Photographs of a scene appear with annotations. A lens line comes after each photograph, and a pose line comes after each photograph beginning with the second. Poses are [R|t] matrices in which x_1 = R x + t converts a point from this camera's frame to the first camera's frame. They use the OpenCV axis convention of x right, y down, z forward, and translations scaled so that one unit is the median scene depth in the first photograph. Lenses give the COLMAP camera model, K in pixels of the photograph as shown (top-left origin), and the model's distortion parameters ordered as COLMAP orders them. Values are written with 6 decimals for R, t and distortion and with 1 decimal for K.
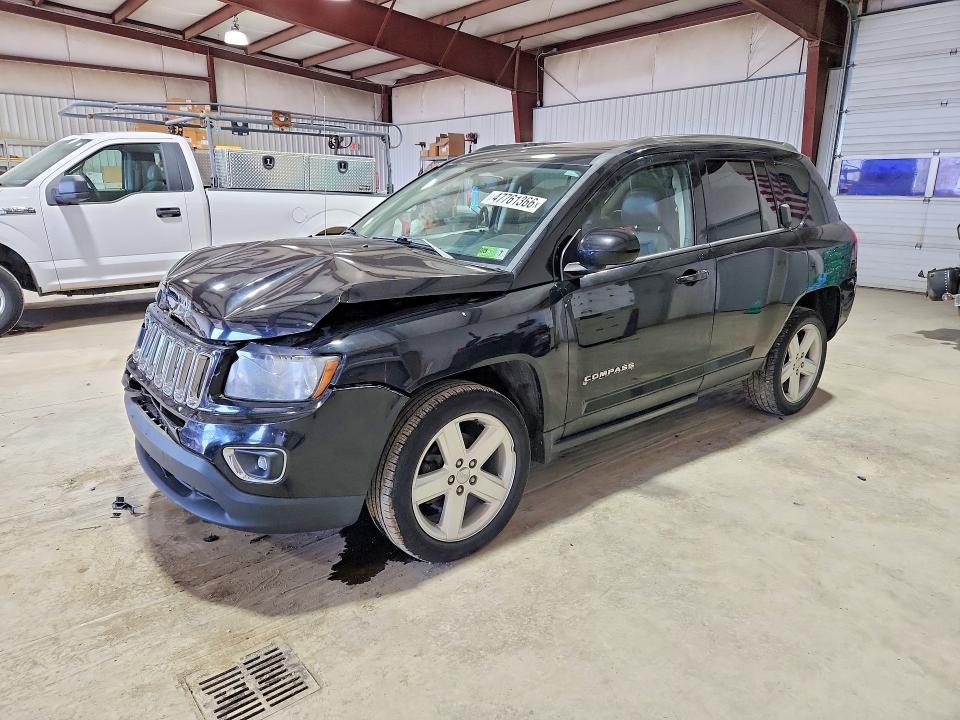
lens RADIAL K [[656.8, 0, 480.0], [0, 656.8, 360.0], [0, 0, 1]] dist [0.032247, -0.000301]
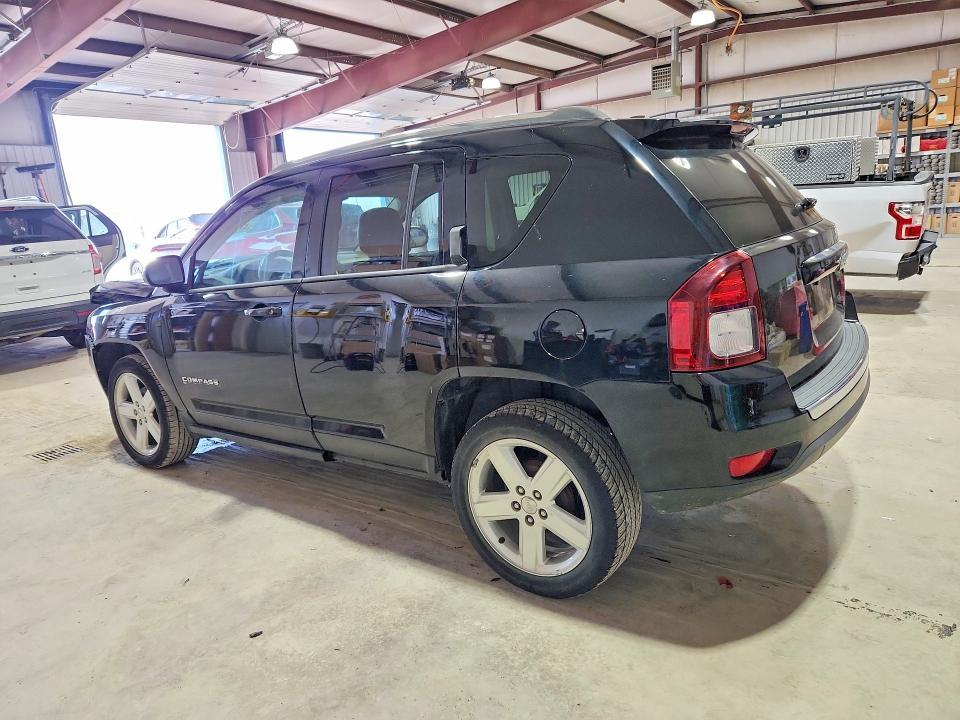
lens RADIAL K [[626.2, 0, 480.9], [0, 626.2, 385.0], [0, 0, 1]] dist [0.016526, -0.000241]
pose [[0.261994, 0.237814, -0.935309, 1.153027], [-0.167033, 0.965710, 0.198756, -0.240881], [0.950505, 0.104155, 0.292733, 0.965029]]
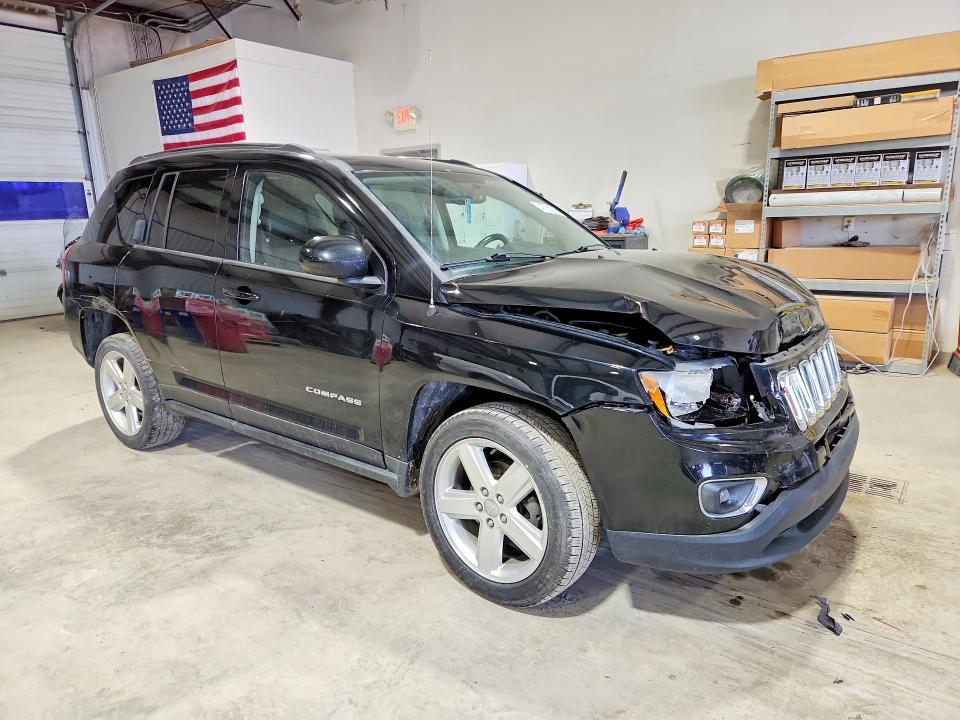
lens RADIAL K [[656.8, 0, 480.0], [0, 656.8, 360.0], [0, 0, 1]] dist [0.032247, -0.000301]
pose [[-0.246005, -0.234353, 0.940511, -0.899470], [0.271866, 0.914696, 0.299031, -0.322585], [-0.930360, 0.329256, -0.161307, 1.158444]]
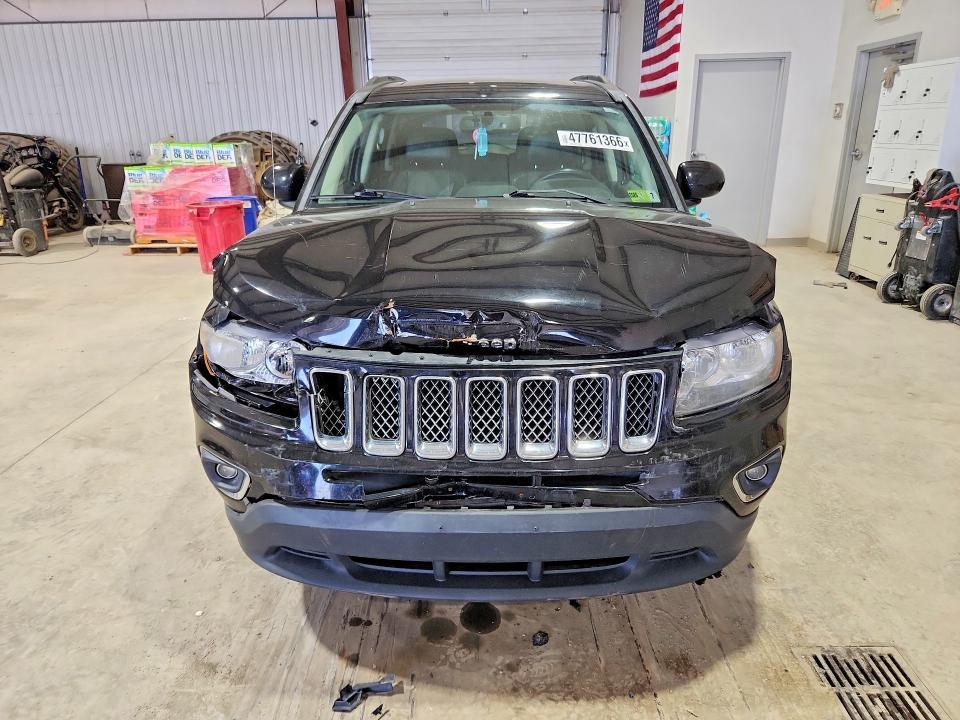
lens RADIAL K [[656.8, 0, 480.0], [0, 656.8, 360.0], [0, 0, 1]] dist [0.032247, -0.000301]
pose [[0.636084, -0.279483, 0.719227, -0.672234], [0.225331, 0.958750, 0.173276, -0.122355], [-0.737986, 0.051847, 0.672821, 0.419912]]
